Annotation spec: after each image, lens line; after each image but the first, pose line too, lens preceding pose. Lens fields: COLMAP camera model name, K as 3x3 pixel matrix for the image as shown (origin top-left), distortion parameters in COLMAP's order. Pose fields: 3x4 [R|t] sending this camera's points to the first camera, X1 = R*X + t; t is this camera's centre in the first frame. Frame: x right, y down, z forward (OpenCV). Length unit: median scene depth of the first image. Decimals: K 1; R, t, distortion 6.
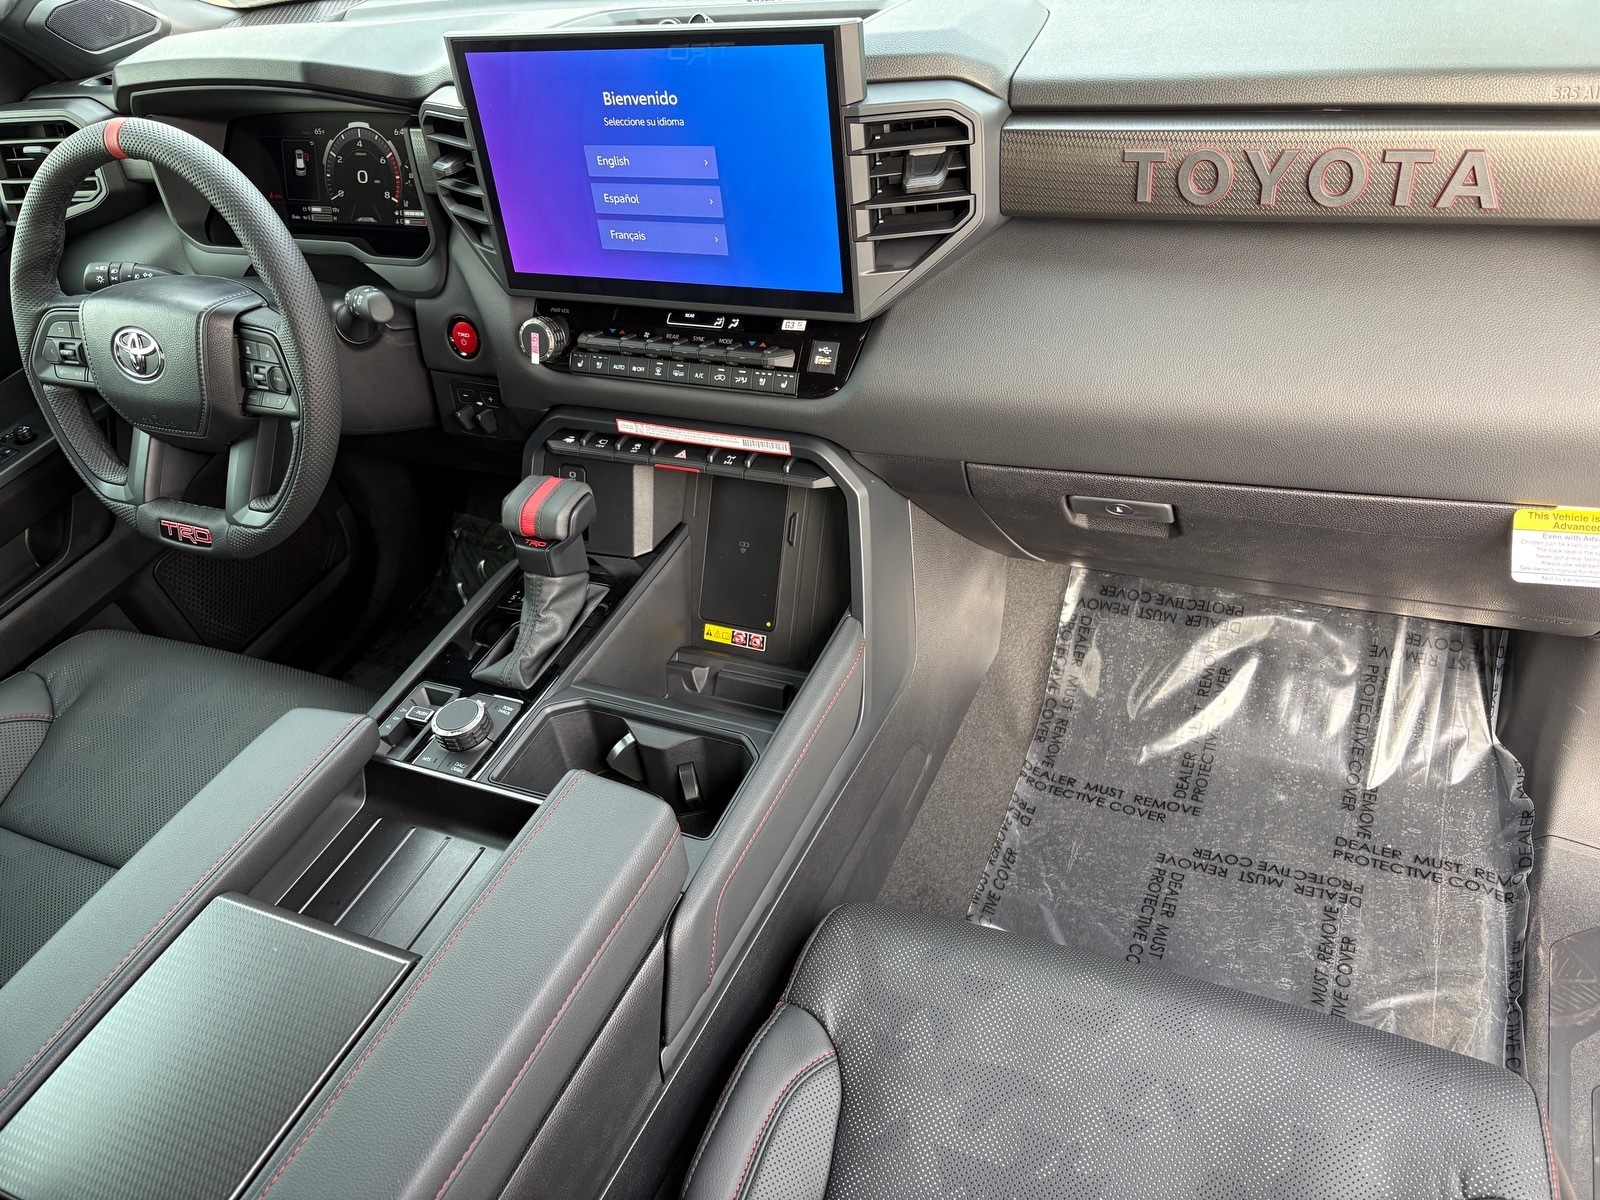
lens RADIAL K [[1207.0, 0, 791.7], [0, 1207.0, 619.5], [0, 0, 1]] dist [0.035248, -0.045582]
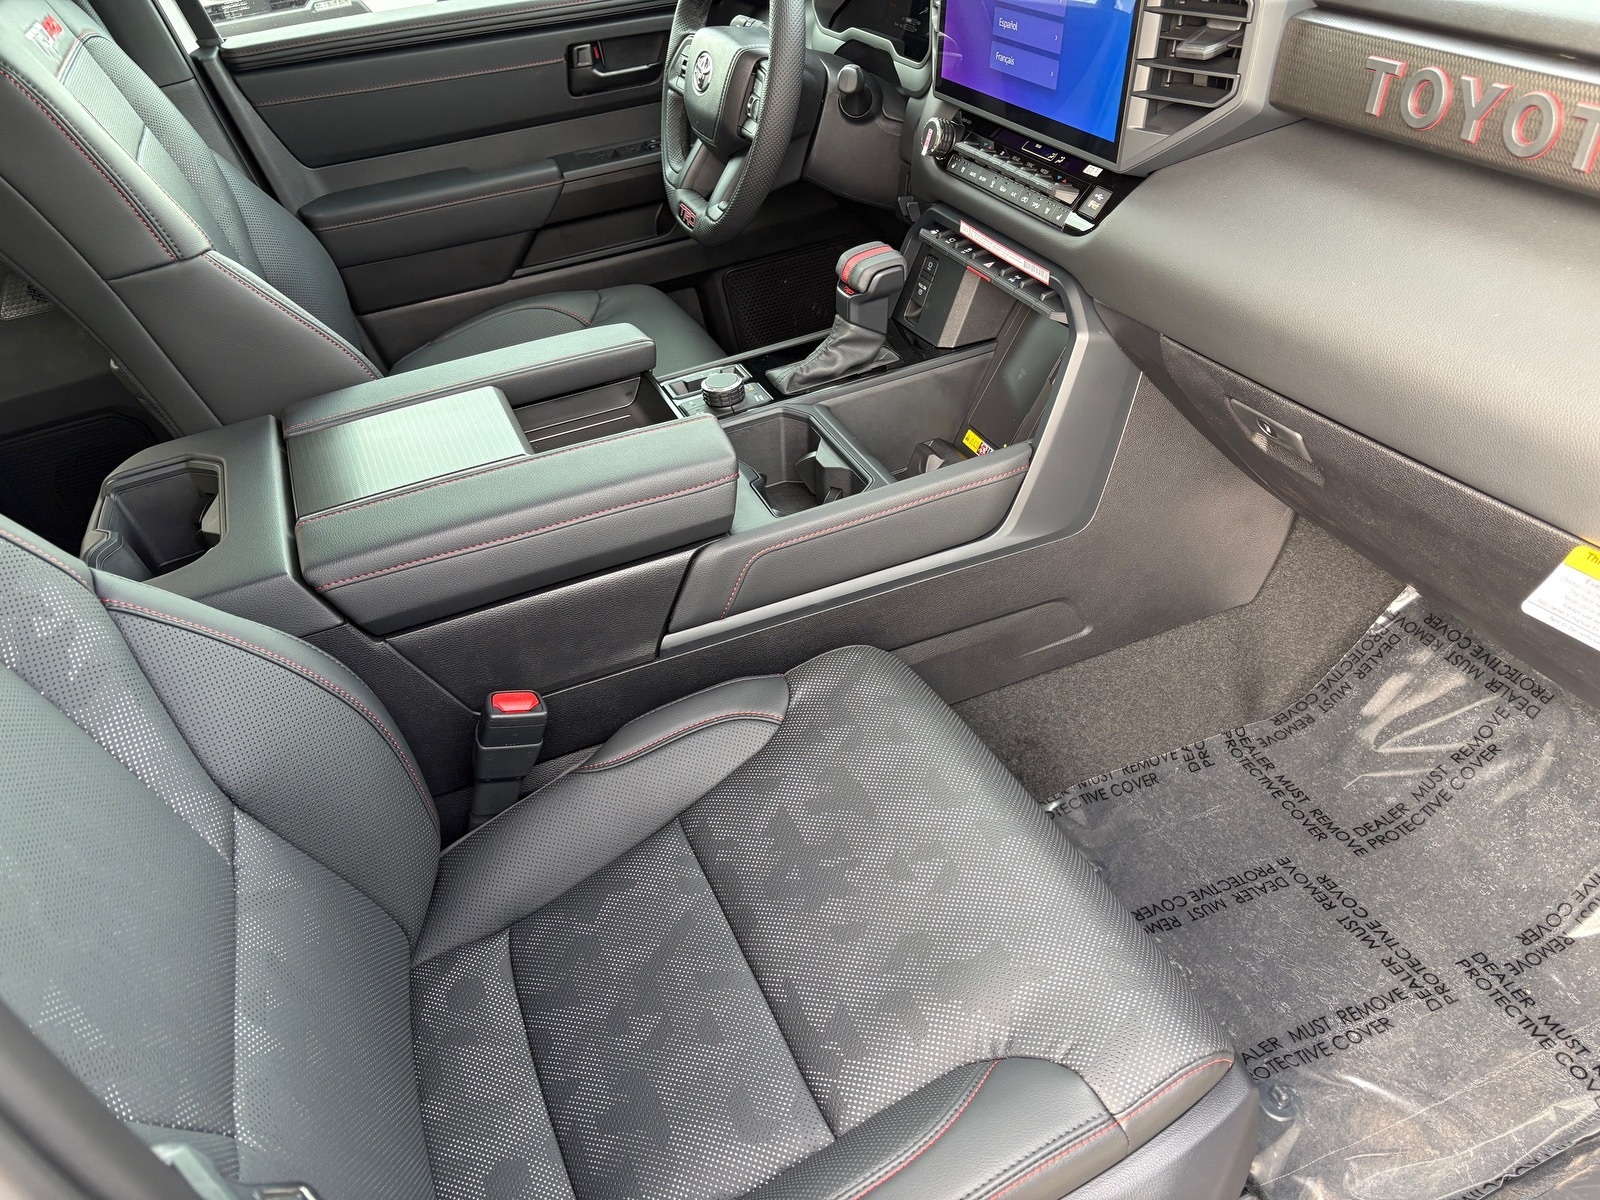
lens RADIAL K [[1207.0, 0, 801.5], [0, 1207.0, 593.5], [0, 0, 1]] dist [0.035248, -0.045582]
pose [[0.734172, 0.454109, -0.504754, 0.507816], [-0.445316, 0.883240, 0.146900, 0.049514], [0.512528, 0.116925, 0.850673, -0.028605]]
